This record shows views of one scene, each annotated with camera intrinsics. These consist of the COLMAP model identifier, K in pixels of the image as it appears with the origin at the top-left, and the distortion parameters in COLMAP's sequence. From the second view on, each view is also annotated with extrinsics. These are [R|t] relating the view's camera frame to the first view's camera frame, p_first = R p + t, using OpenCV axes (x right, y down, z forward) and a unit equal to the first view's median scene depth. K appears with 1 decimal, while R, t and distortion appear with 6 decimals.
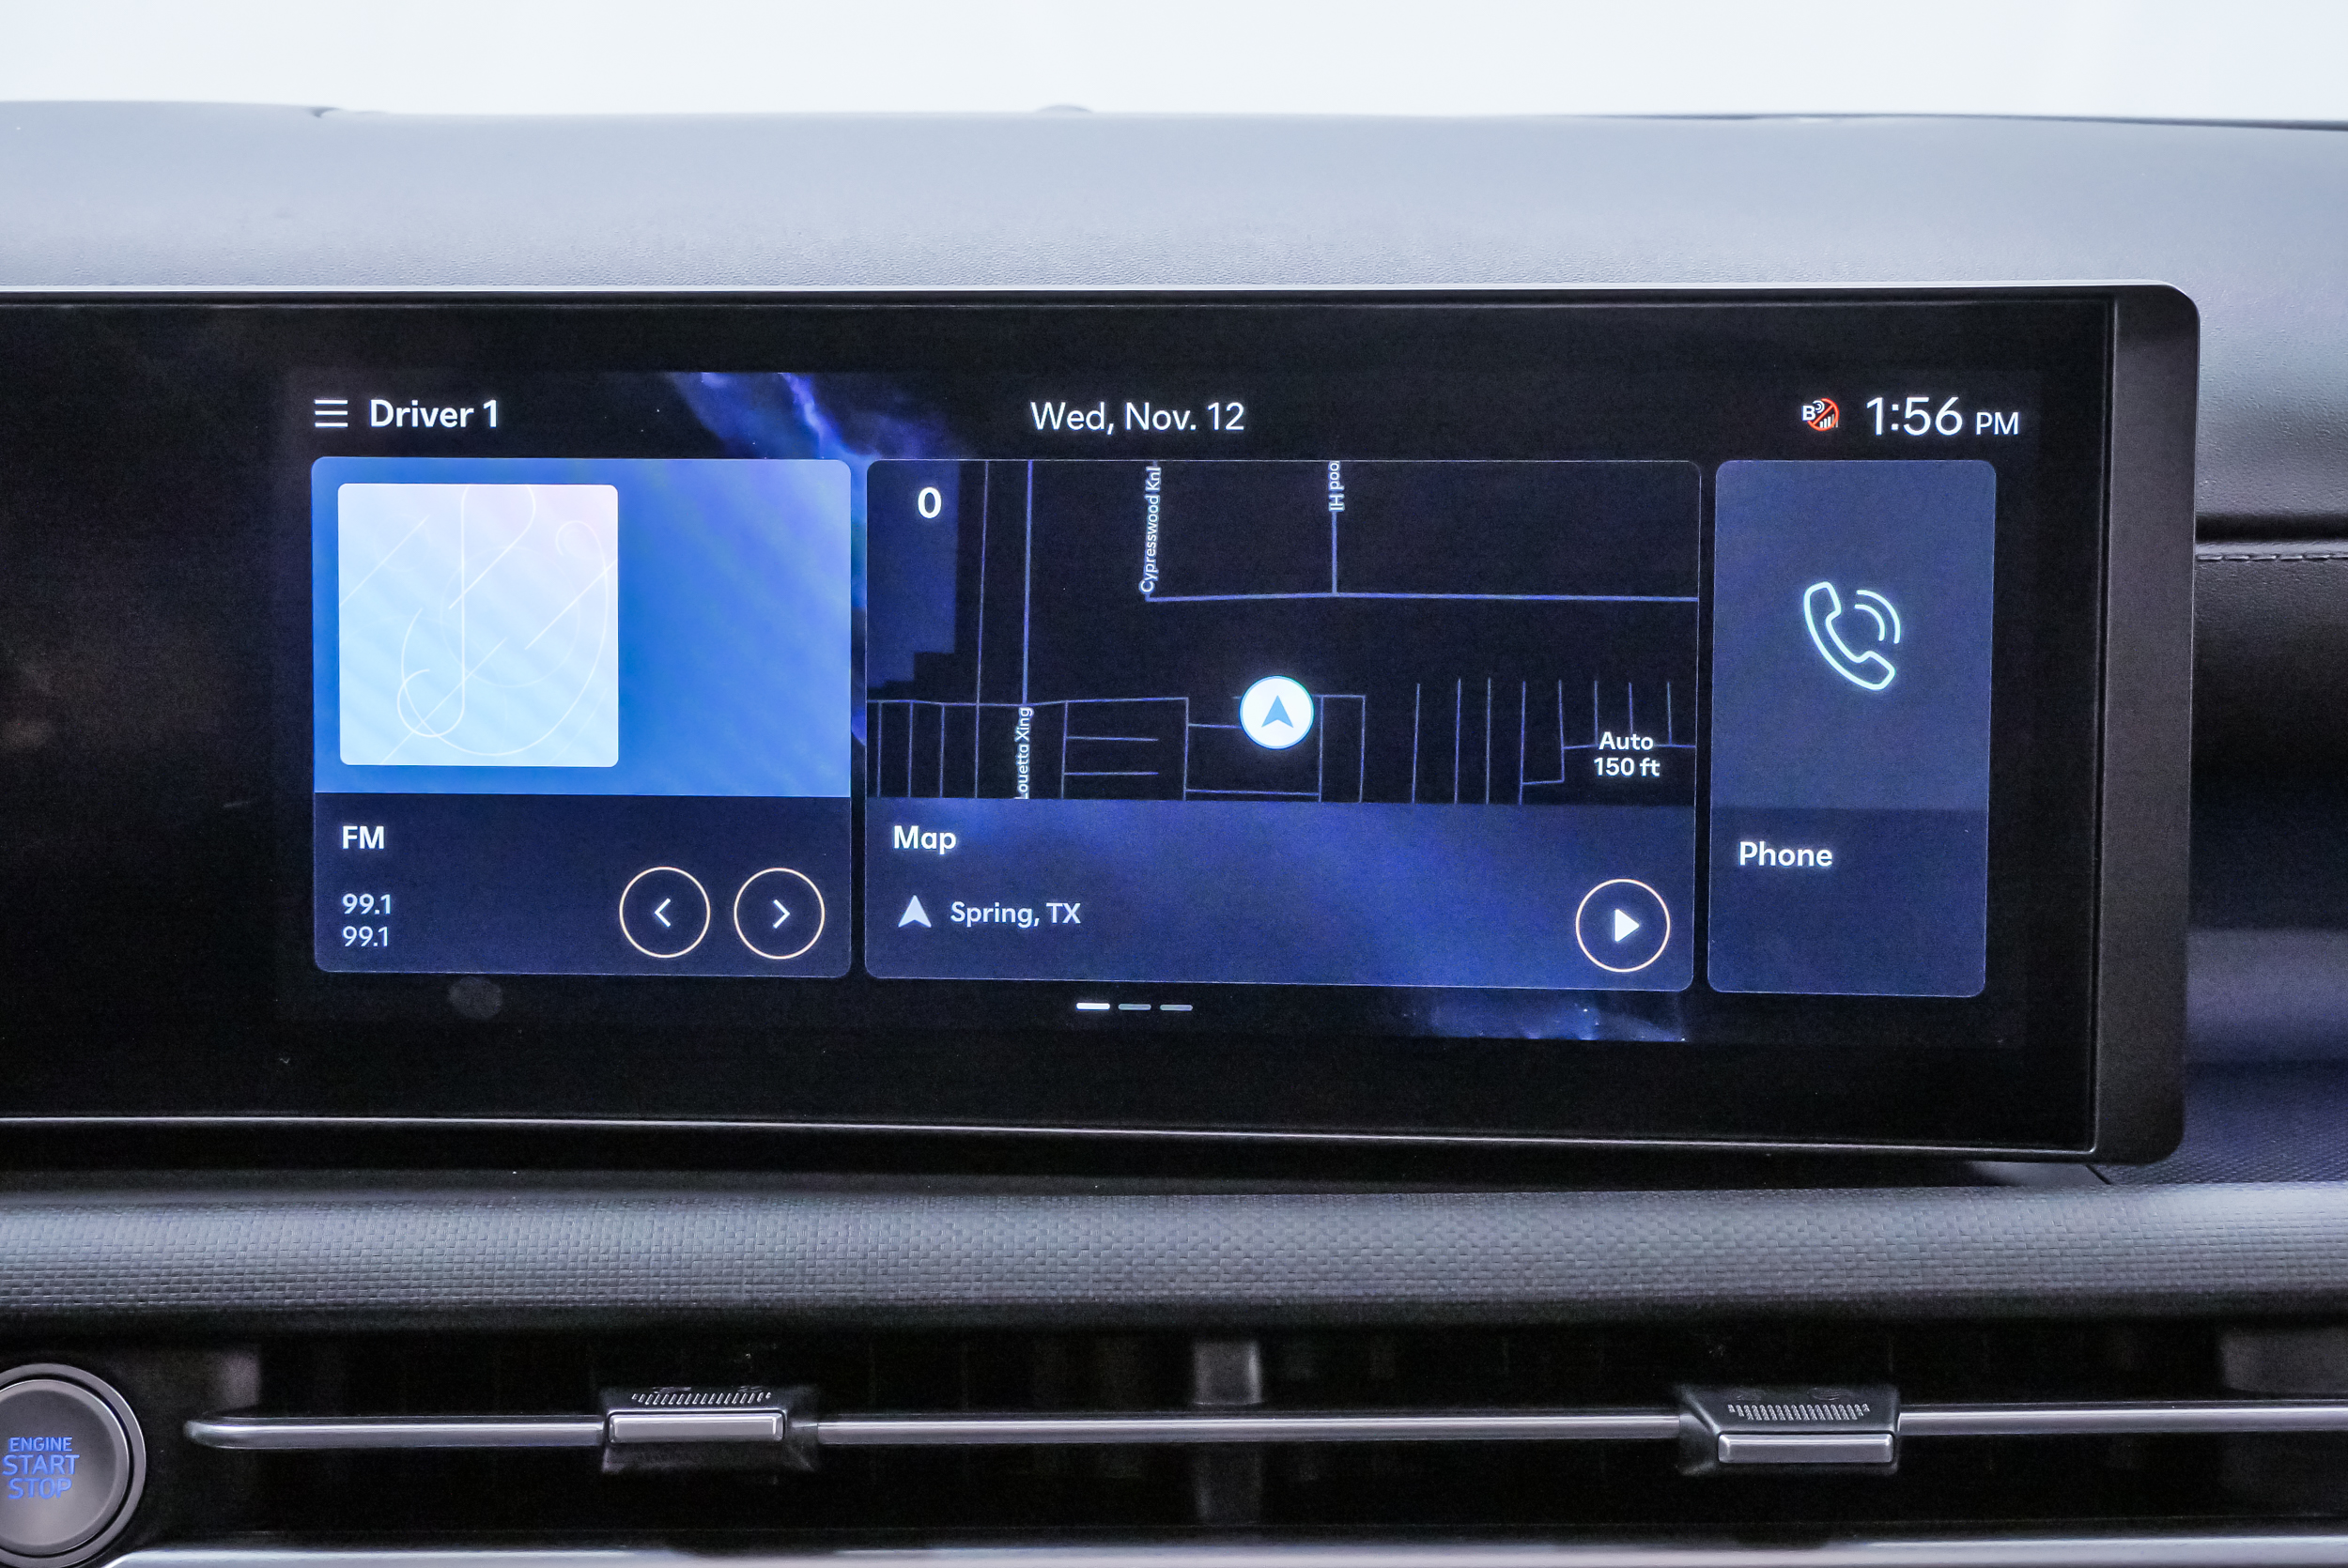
lens RADIAL K [[3231.9, 0, 1160.6], [0, 3231.9, 789.1], [0, 0, 1]] dist [0.024781, 0.000000]
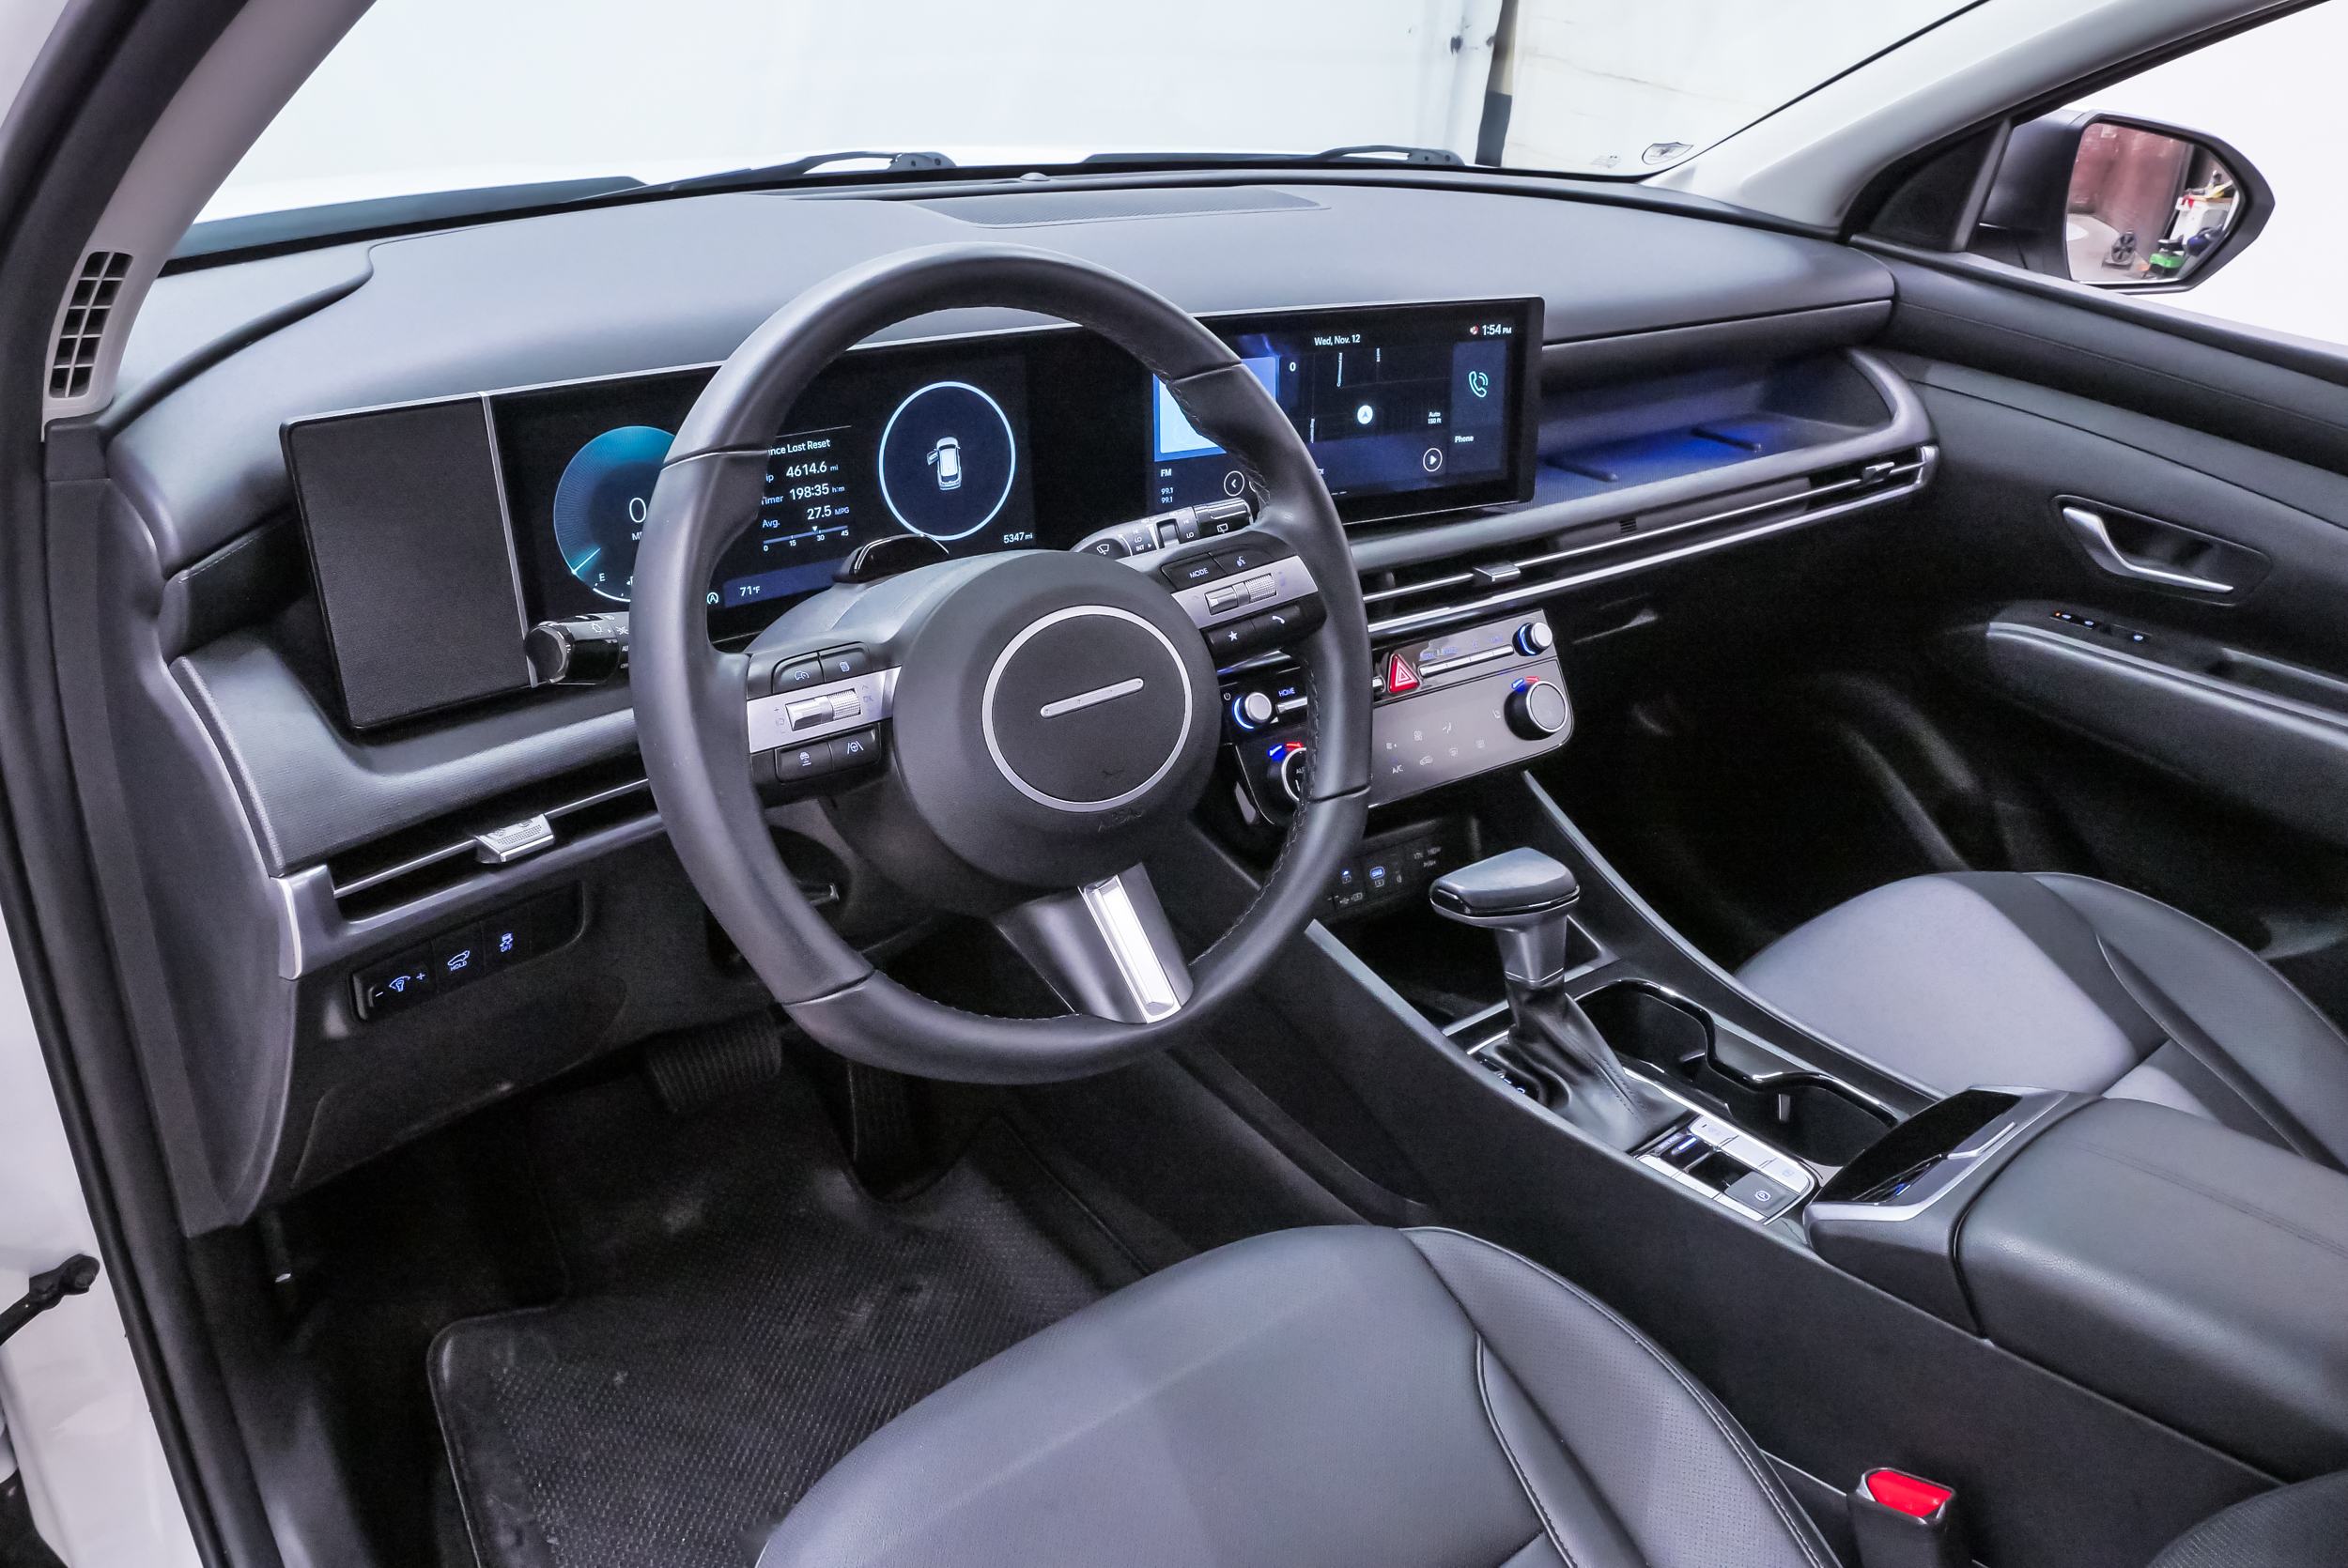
lens RADIAL K [[1709.1, 0, 1160.6], [0, 1709.1, 775.9], [0, 0, 1]] dist [-0.049574, 0.026690]
pose [[0.811909, -0.211854, 0.543987, -1.453505], [0.048292, 0.953008, 0.299071, -0.248209], [-0.581783, -0.216548, 0.783987, -0.602817]]
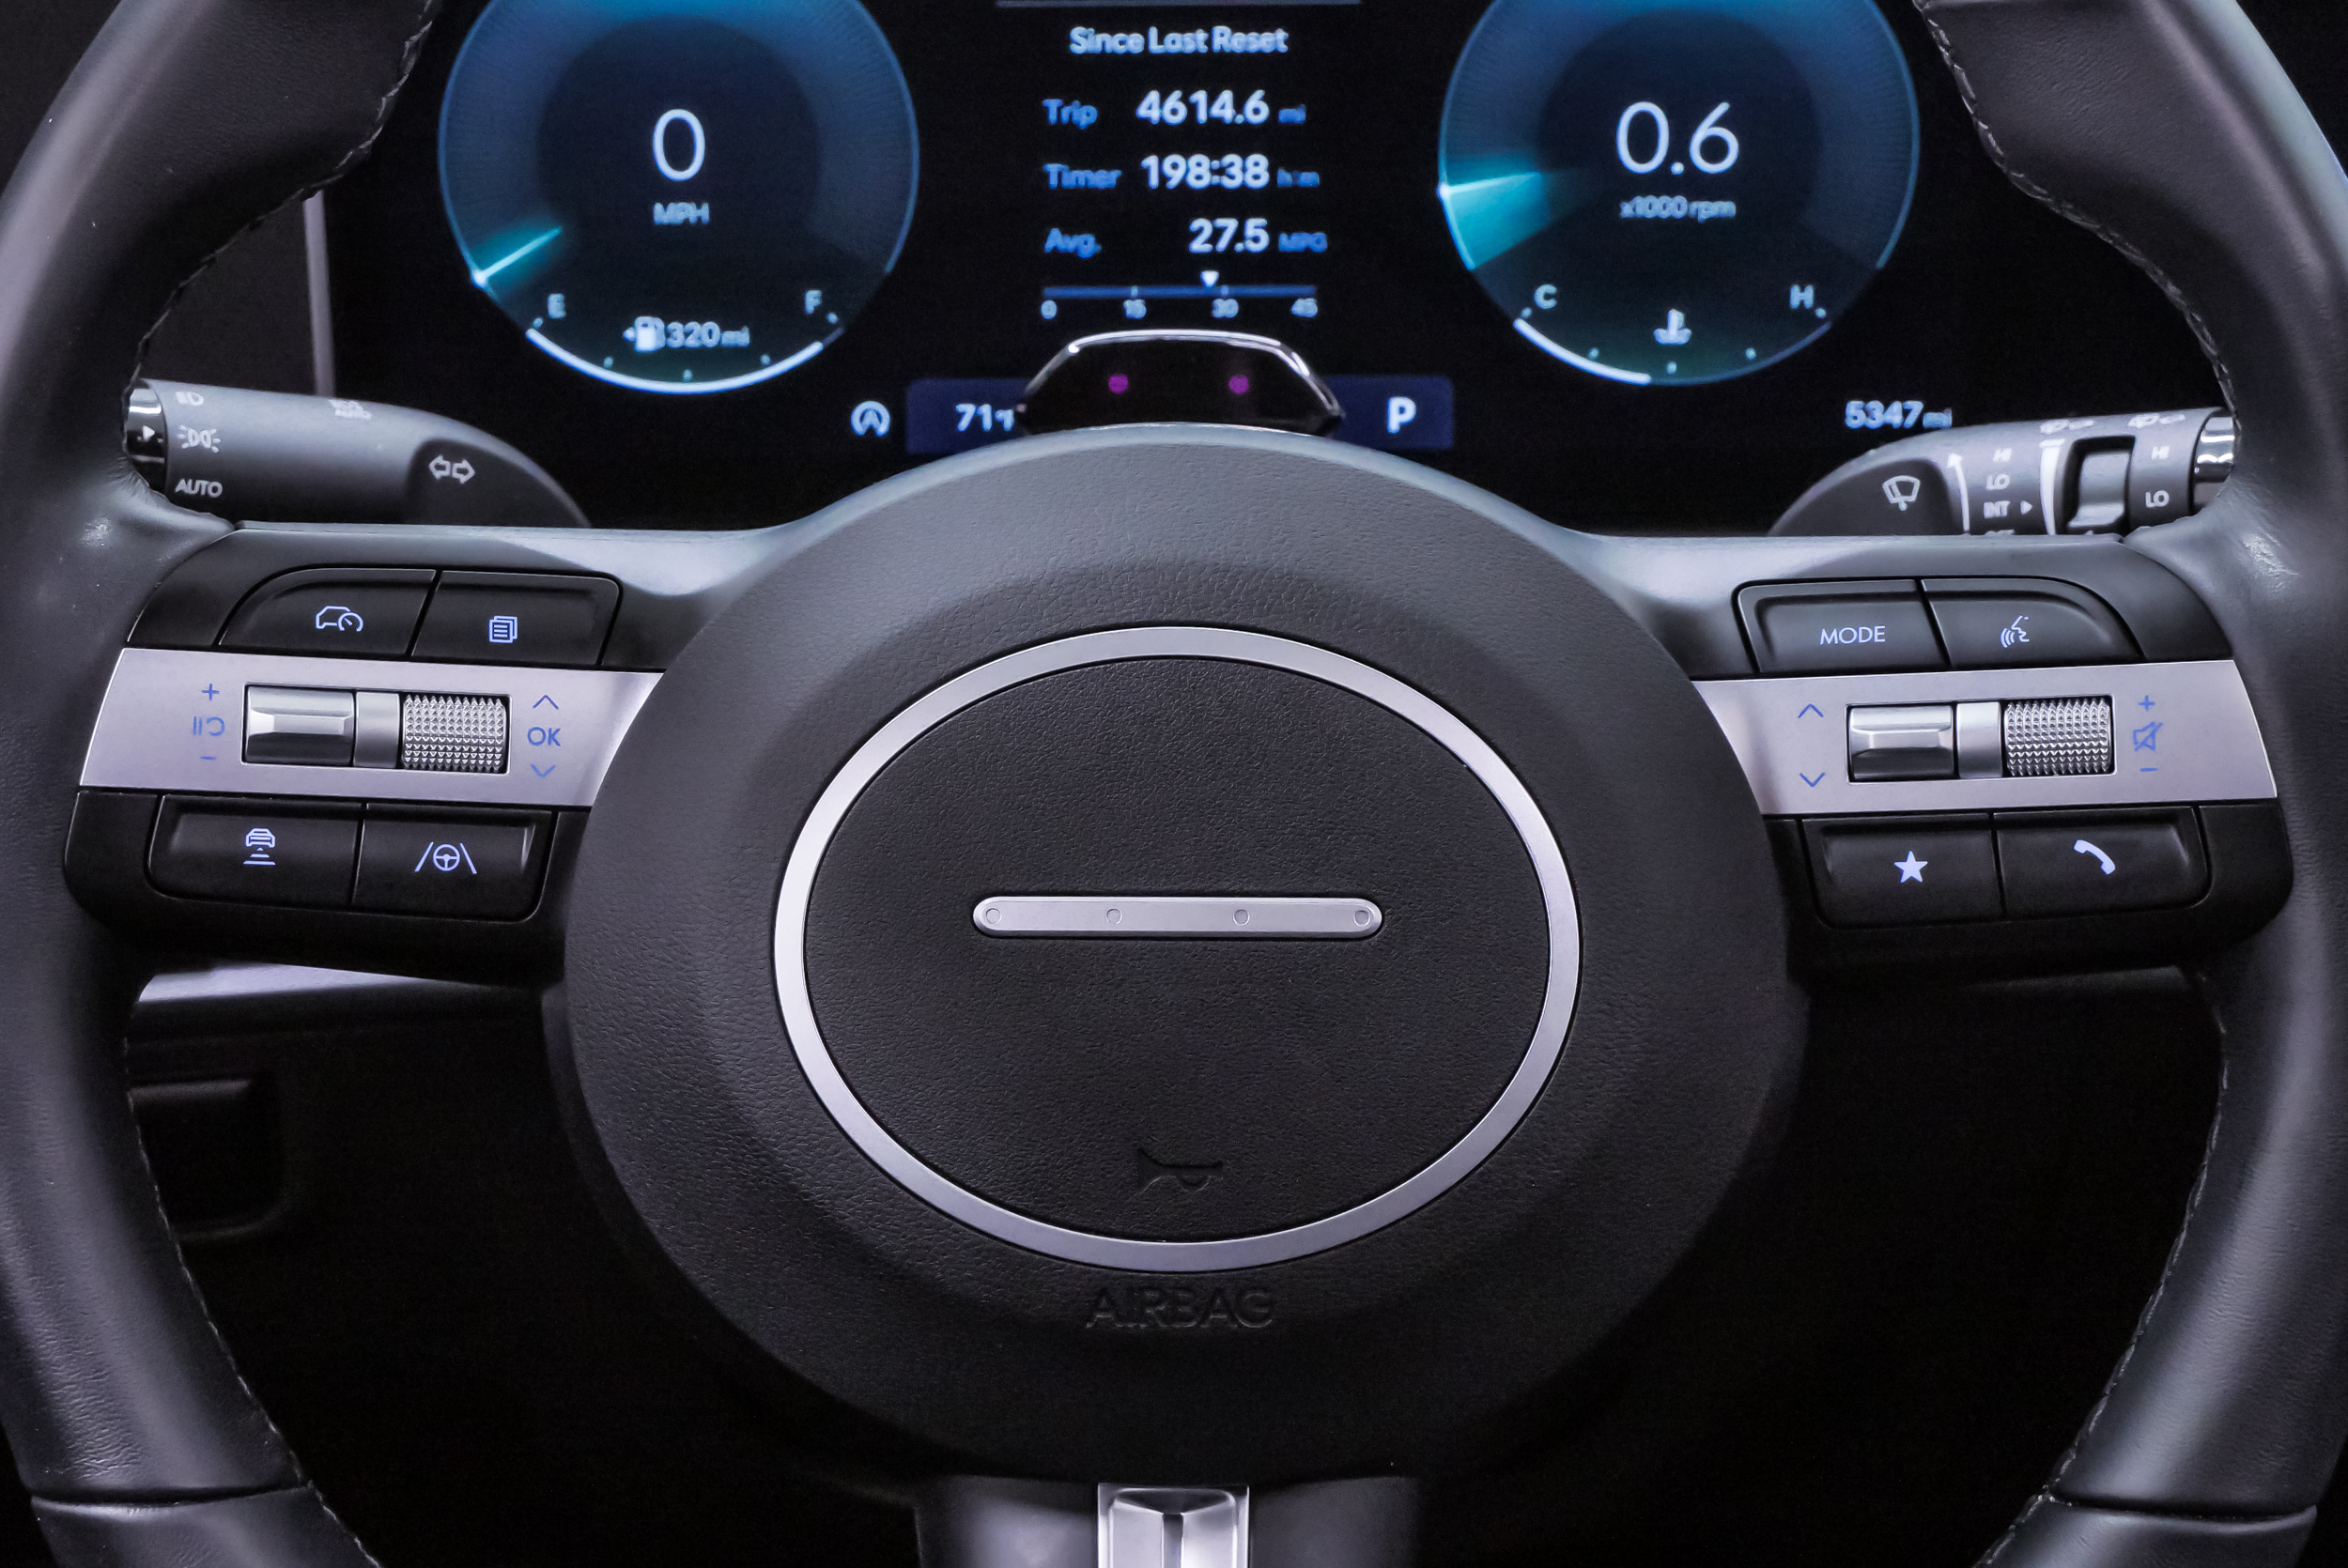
lens RADIAL K [[4650.2, 0, 1179.3], [0, 4650.2, 786.4], [0, 0, 1]] dist [0.015135, 0.000000]
pose [[0.997968, 0.034195, -0.053765, -0.636349], [-0.019299, 0.966379, 0.256395, -0.232843], [0.060725, -0.254837, 0.965076, -0.609430]]
